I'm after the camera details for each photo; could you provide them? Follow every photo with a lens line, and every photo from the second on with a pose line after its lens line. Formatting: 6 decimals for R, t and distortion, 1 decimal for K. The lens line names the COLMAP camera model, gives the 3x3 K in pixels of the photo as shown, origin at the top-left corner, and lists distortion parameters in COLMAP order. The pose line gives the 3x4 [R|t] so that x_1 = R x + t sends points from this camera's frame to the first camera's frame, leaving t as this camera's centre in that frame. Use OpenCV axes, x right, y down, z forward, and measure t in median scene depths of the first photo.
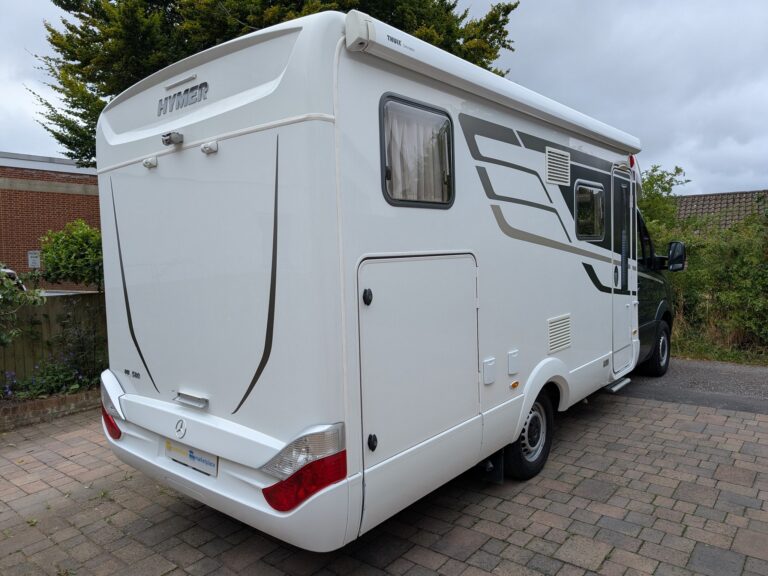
lens RADIAL K [[550.4, 0, 384.0], [0, 550.4, 288.0], [0, 0, 1]] dist [-0.001790, -0.002783]
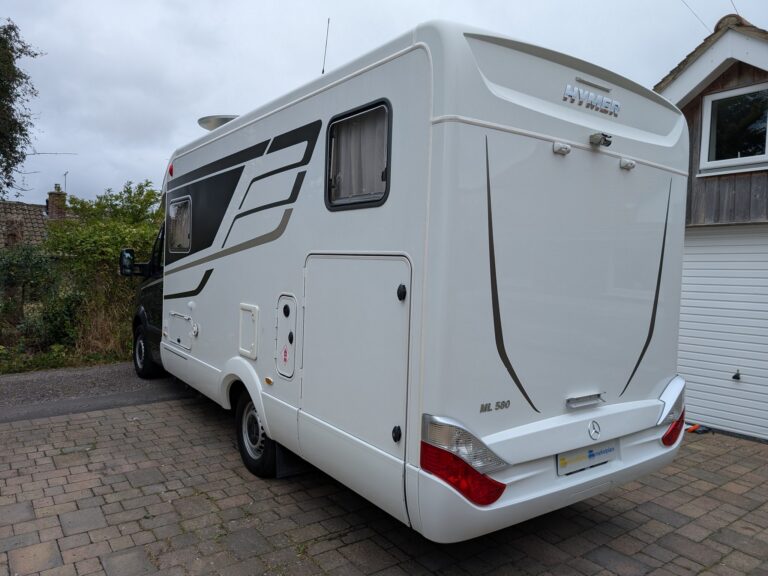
lens RADIAL K [[563.4, 0, 382.0], [0, 563.4, 271.9], [0, 0, 1]] dist [0.002582, -0.003925]
pose [[0.243085, 0.010015, 0.969953, -0.720622], [0.013546, 0.999814, -0.013718, -0.010295], [-0.969910, 0.016474, 0.242905, 0.556164]]
